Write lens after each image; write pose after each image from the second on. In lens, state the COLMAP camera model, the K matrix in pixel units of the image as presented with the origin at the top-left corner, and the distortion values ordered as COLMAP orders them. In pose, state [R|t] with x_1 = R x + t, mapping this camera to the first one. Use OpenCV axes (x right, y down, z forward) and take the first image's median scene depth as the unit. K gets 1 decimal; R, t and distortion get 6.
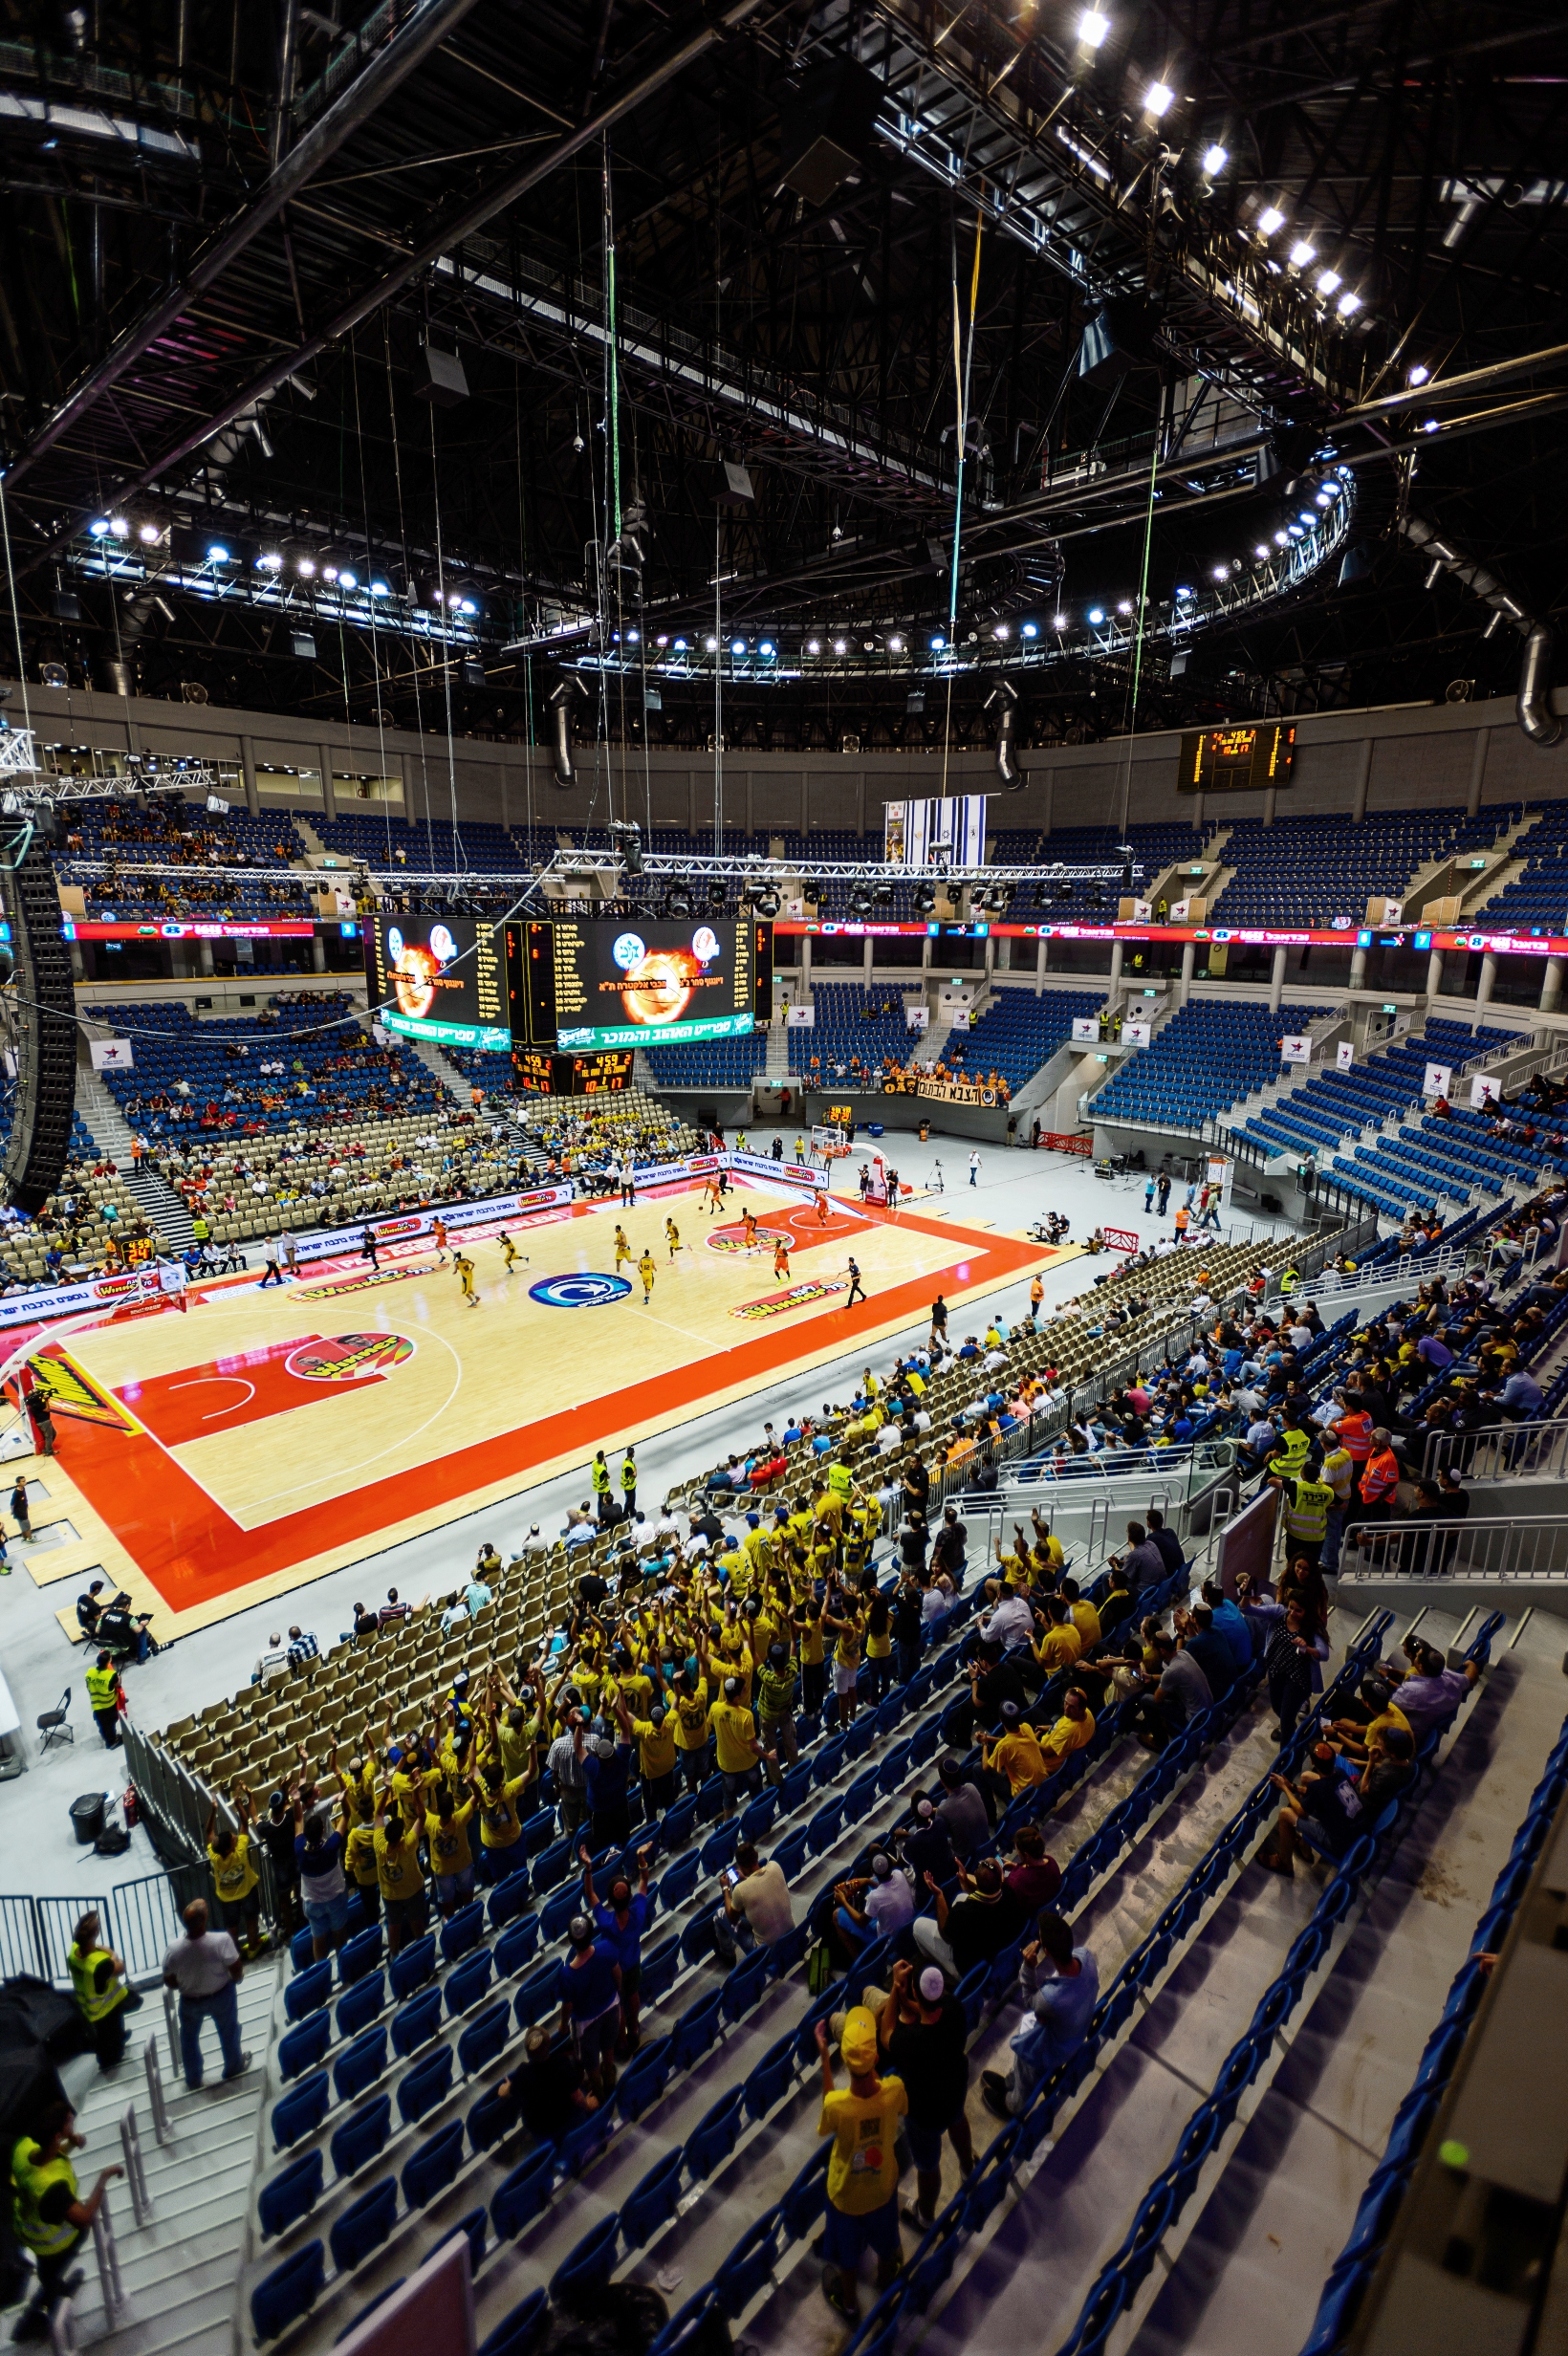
lens RADIAL K [[1119.3, 0, 776.1], [0, 1119.3, 1195.5], [0, 0, 1]] dist [0.015174, -0.003816]
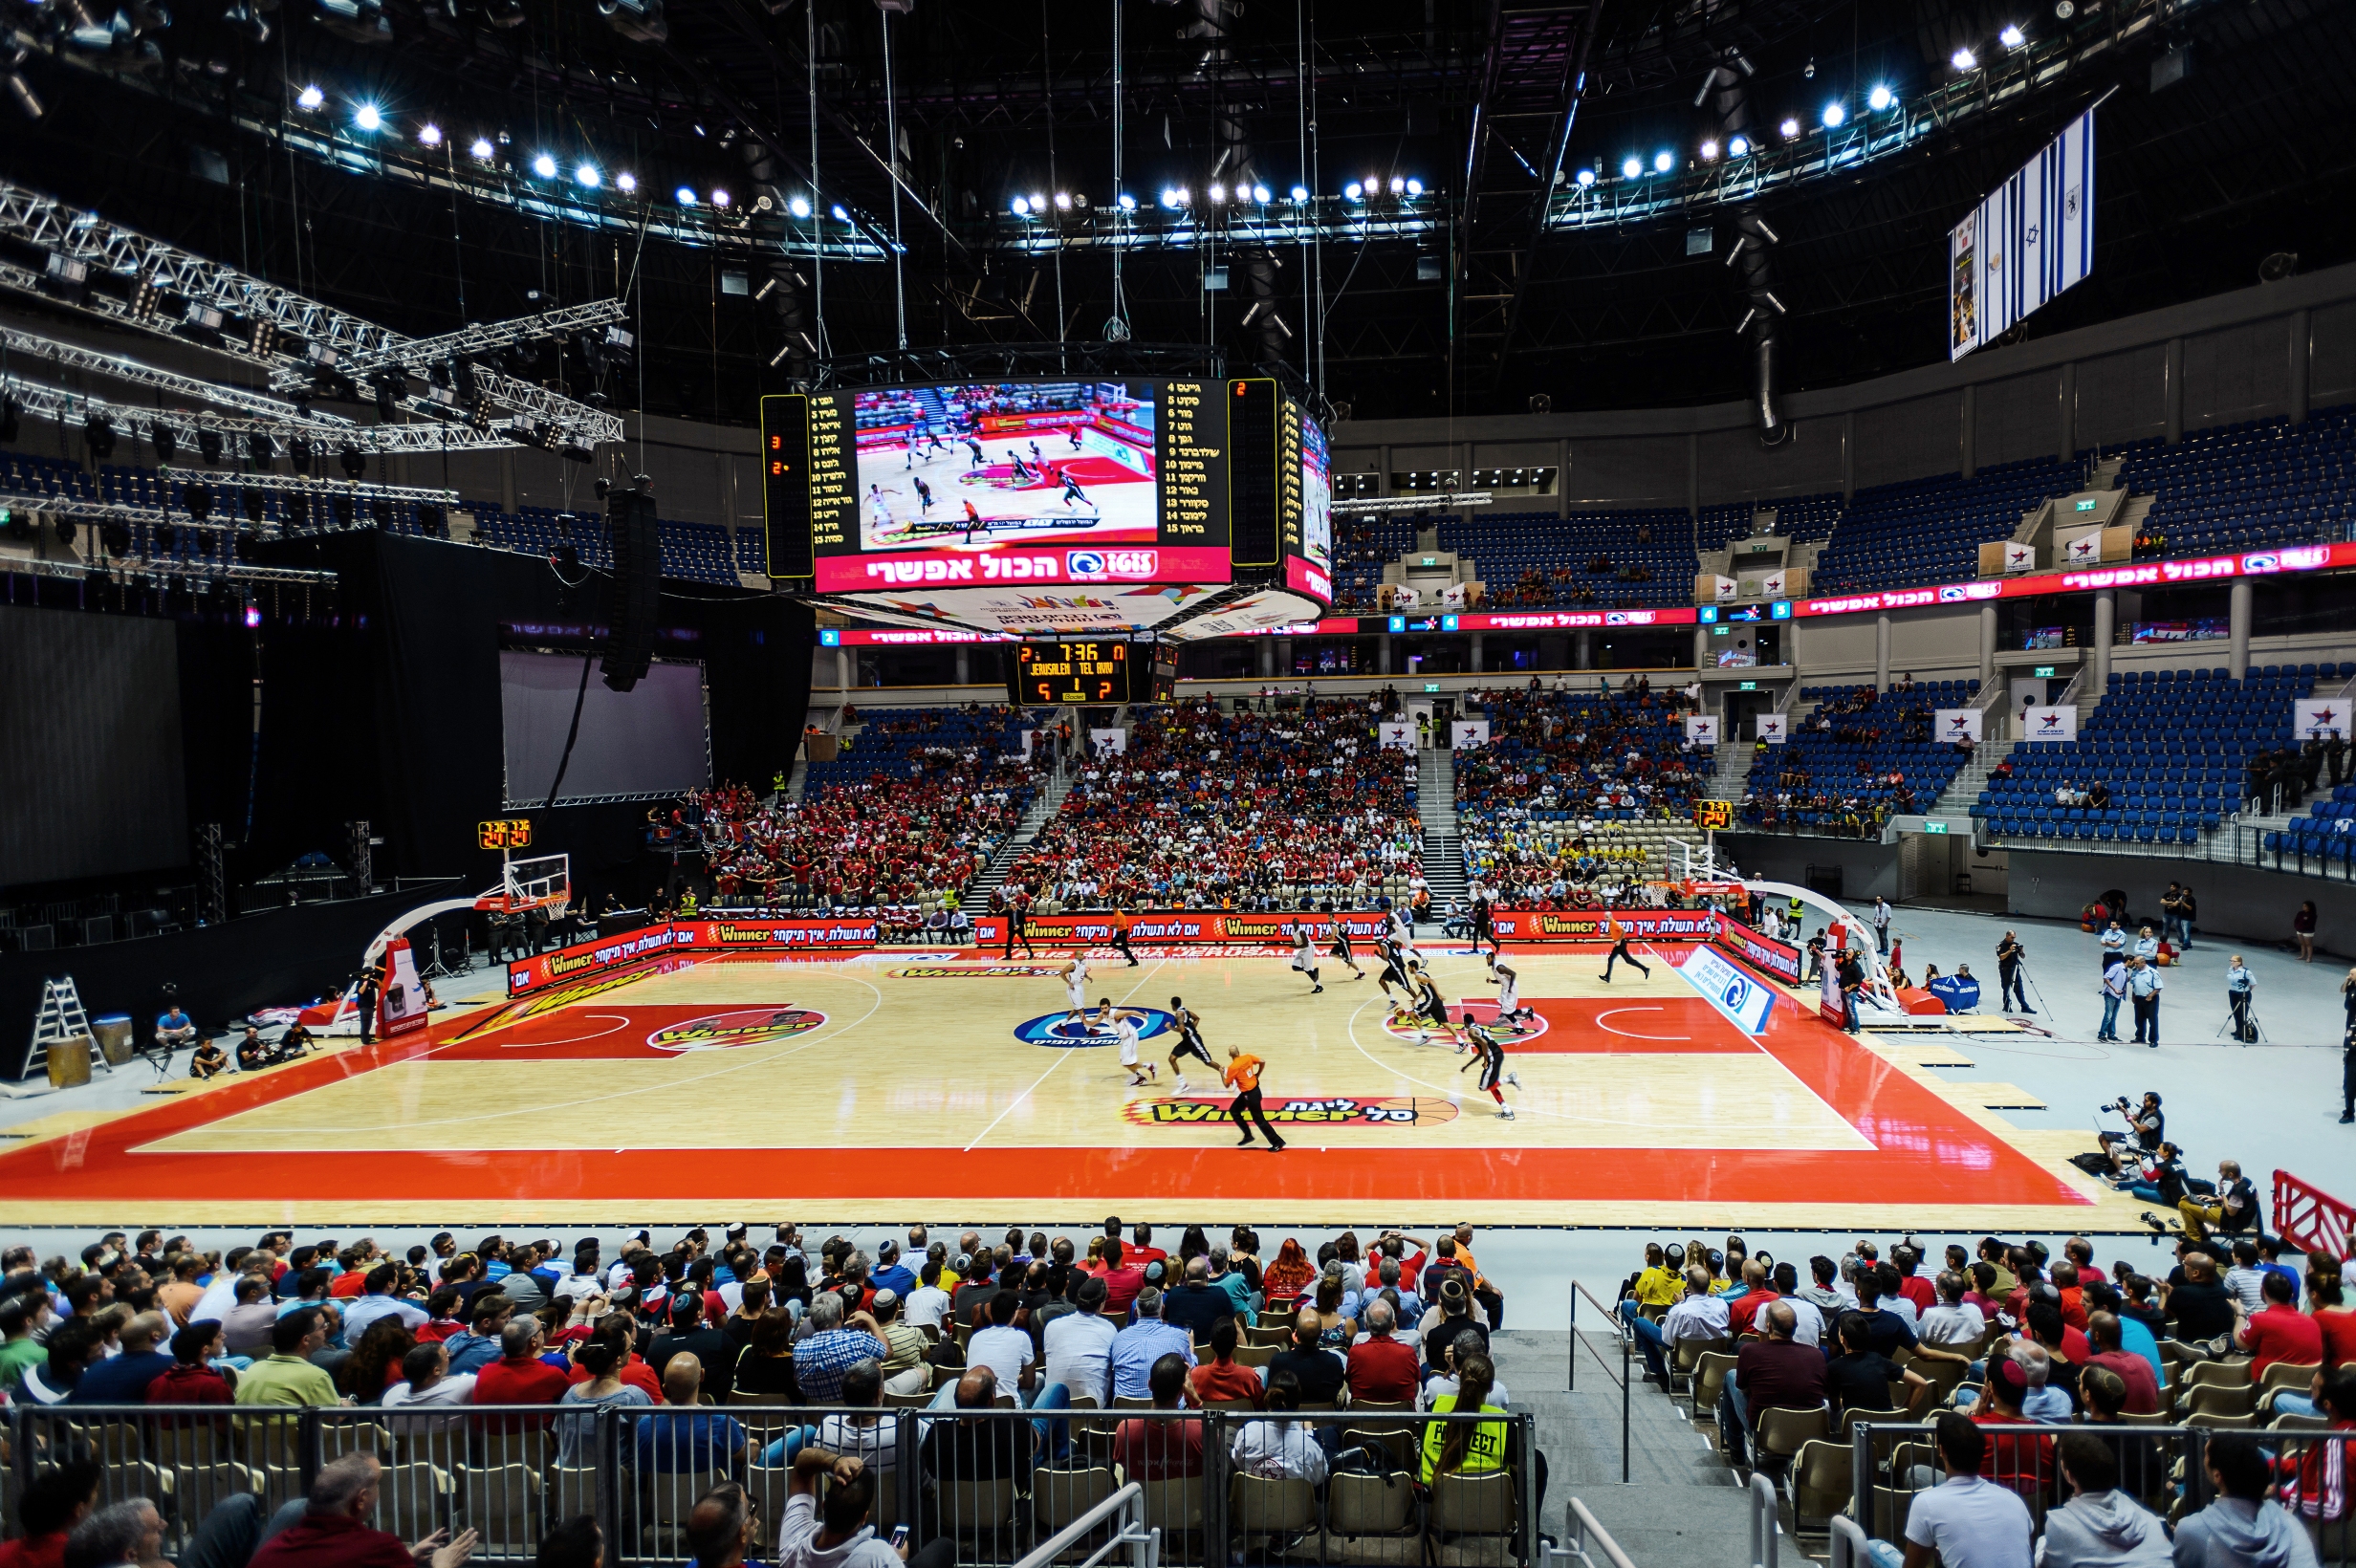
lens RADIAL K [[1169.6, 0, 1307.2], [0, 1169.6, 790.6], [0, 0, 1]] dist [0.017361, -0.005179]
pose [[0.651196, 0.021570, -0.758603, 0.286160], [-0.173038, 0.977486, -0.120744, 0.009014], [0.738919, 0.209895, 0.640268, 0.449941]]
